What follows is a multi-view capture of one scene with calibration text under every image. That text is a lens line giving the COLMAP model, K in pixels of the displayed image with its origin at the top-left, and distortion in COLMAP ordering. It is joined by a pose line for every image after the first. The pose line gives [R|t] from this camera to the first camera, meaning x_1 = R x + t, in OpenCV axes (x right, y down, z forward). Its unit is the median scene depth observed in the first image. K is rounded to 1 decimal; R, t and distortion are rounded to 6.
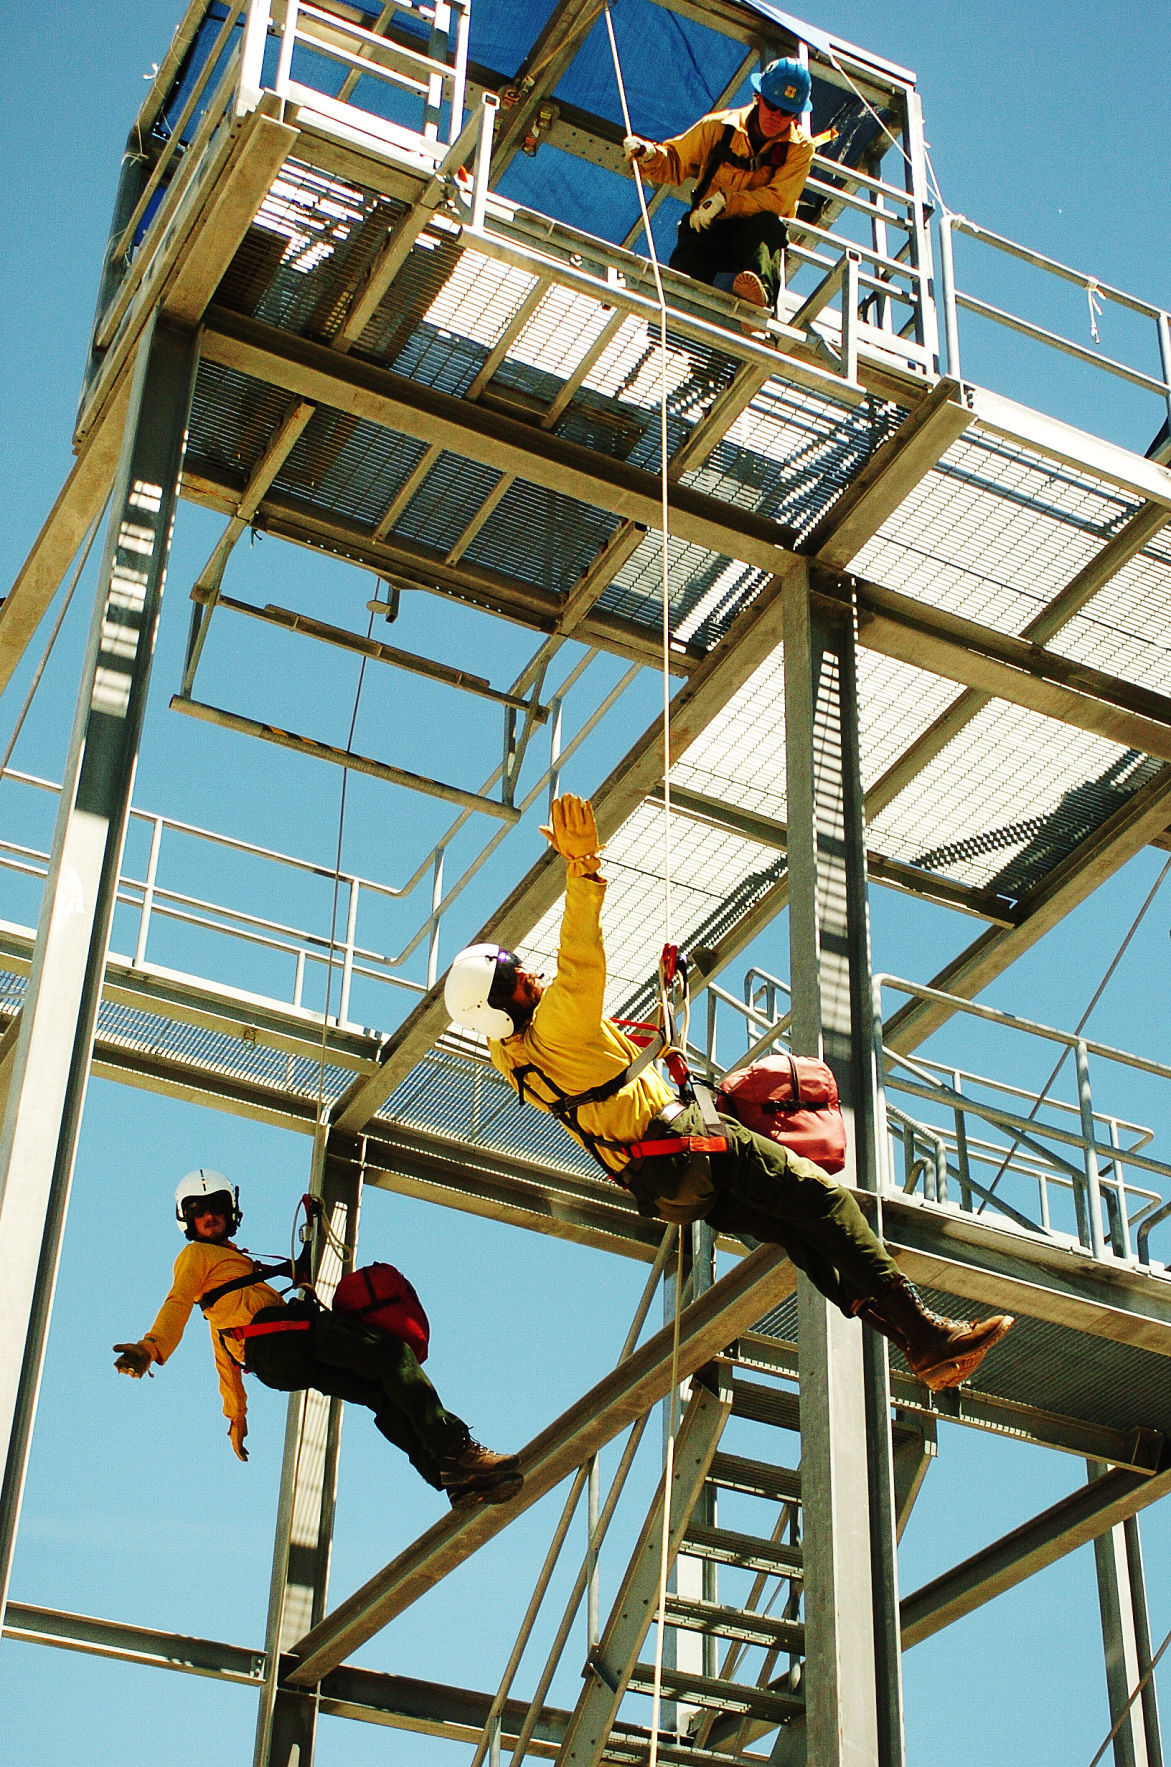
lens RADIAL K [[2820.9, 0, 585.5], [0, 2820.9, 883.5], [0, 0, 1]] dist [0.066253, -0.077079]
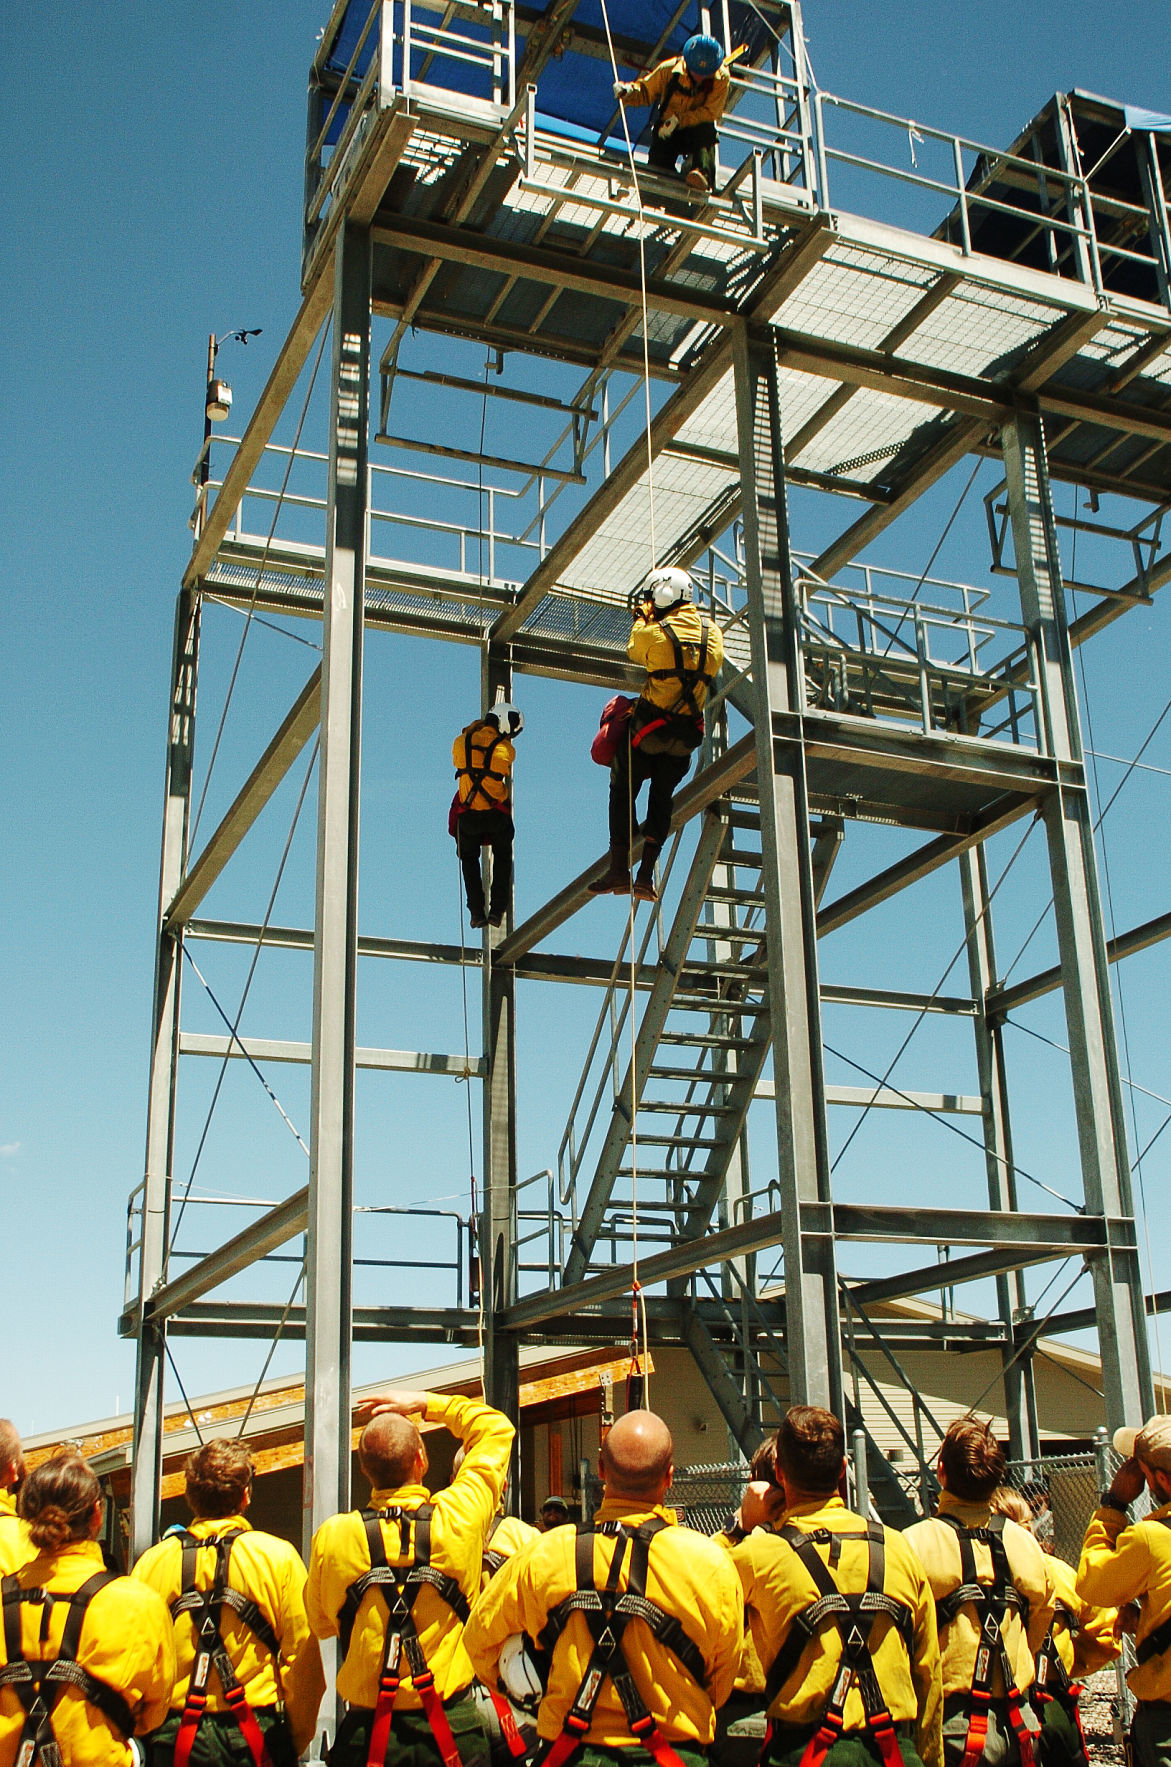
lens RADIAL K [[1913.8, 0, 585.5], [0, 1913.8, 883.5], [0, 0, 1]] dist [-0.021295, -0.005565]
pose [[0.996250, -0.069611, -0.051377, 0.019799], [0.081163, 0.957628, 0.276336, -0.116824], [0.029964, -0.279470, 0.959687, -0.175752]]
